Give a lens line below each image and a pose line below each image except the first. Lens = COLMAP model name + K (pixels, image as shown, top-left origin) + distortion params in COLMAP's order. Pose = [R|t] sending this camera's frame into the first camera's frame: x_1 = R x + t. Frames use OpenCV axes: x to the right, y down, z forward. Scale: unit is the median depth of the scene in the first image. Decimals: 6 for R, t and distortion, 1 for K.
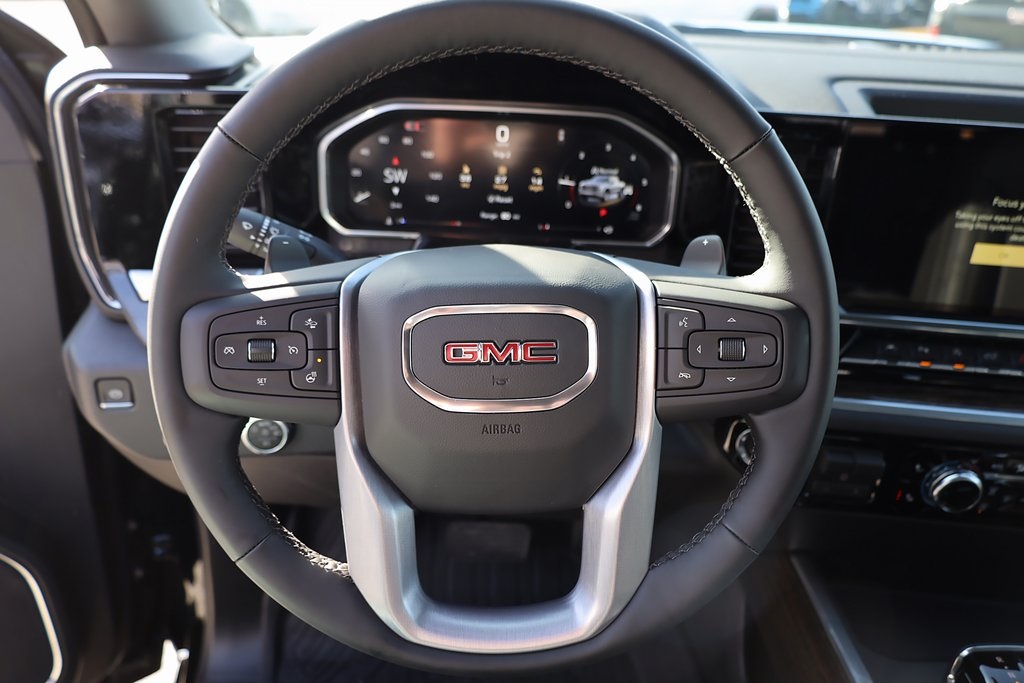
lens RADIAL K [[692.9, 0, 504.8], [0, 692.9, 339.4], [0, 0, 1]] dist [-0.005228, 0.002382]
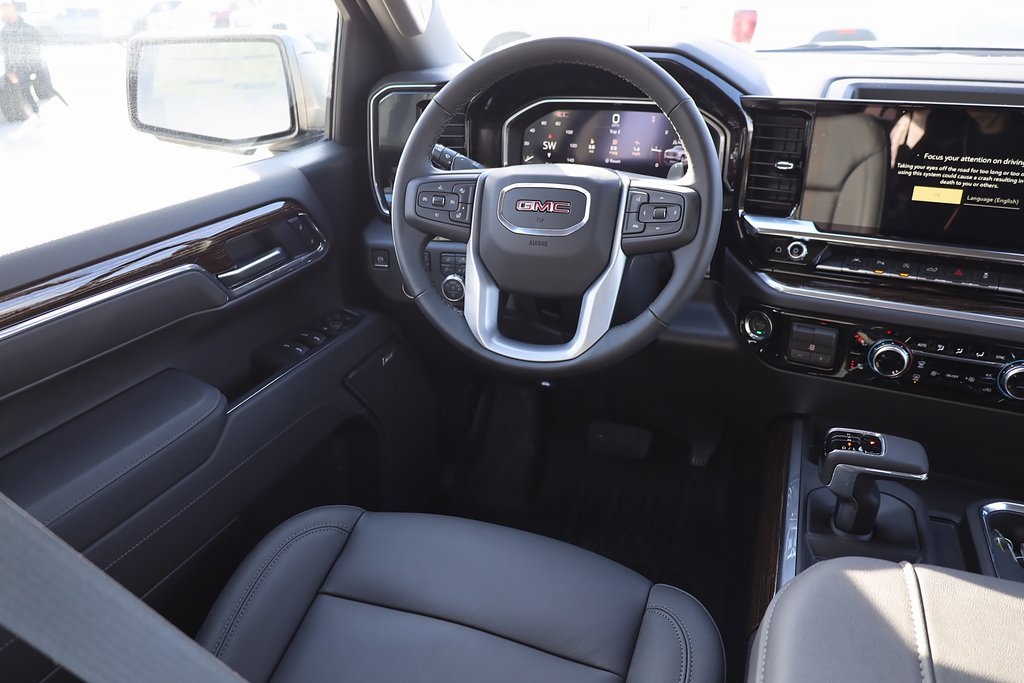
lens RADIAL K [[764.1, 0, 512.0], [0, 764.1, 341.5], [0, 0, 1]] dist [0.019505, -0.000886]
pose [[0.929869, 0.096634, -0.354973, 0.692085], [-0.119724, 0.991849, -0.043612, 0.482604], [0.347865, 0.083052, 0.933859, -1.034308]]
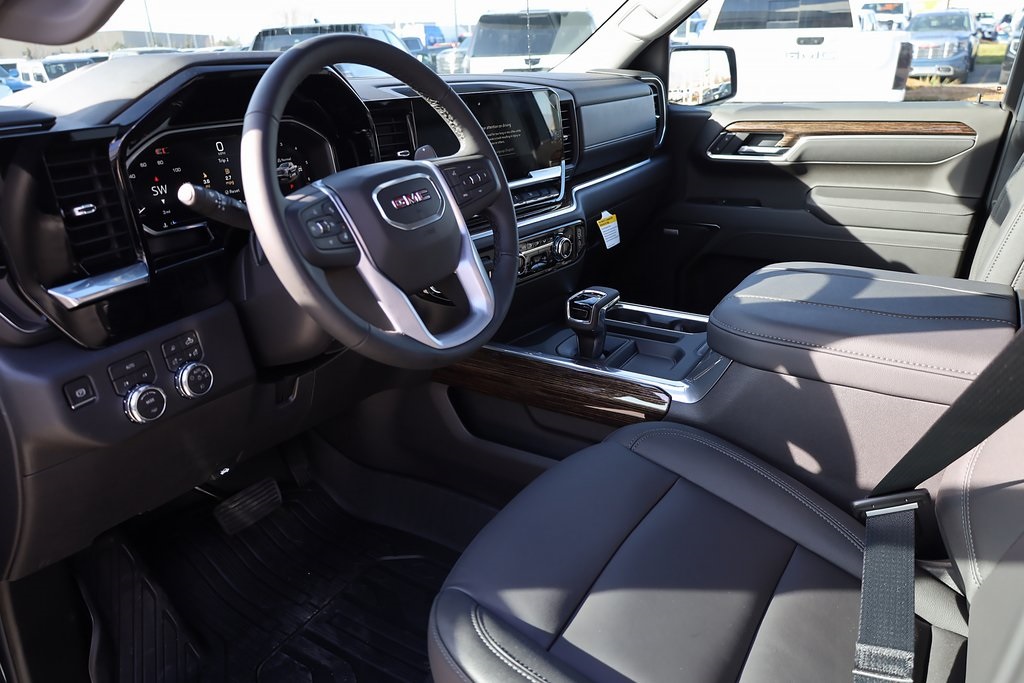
lens RADIAL K [[689.8, 0, 517.8], [0, 689.8, 343.5], [0, 0, 1]] dist [-0.007251, -0.002905]
pose [[0.549185, -0.369355, 0.749648, -1.387394], [0.440111, 0.890383, 0.116275, 0.273401], [-0.710421, 0.266072, 0.651543, -0.413553]]
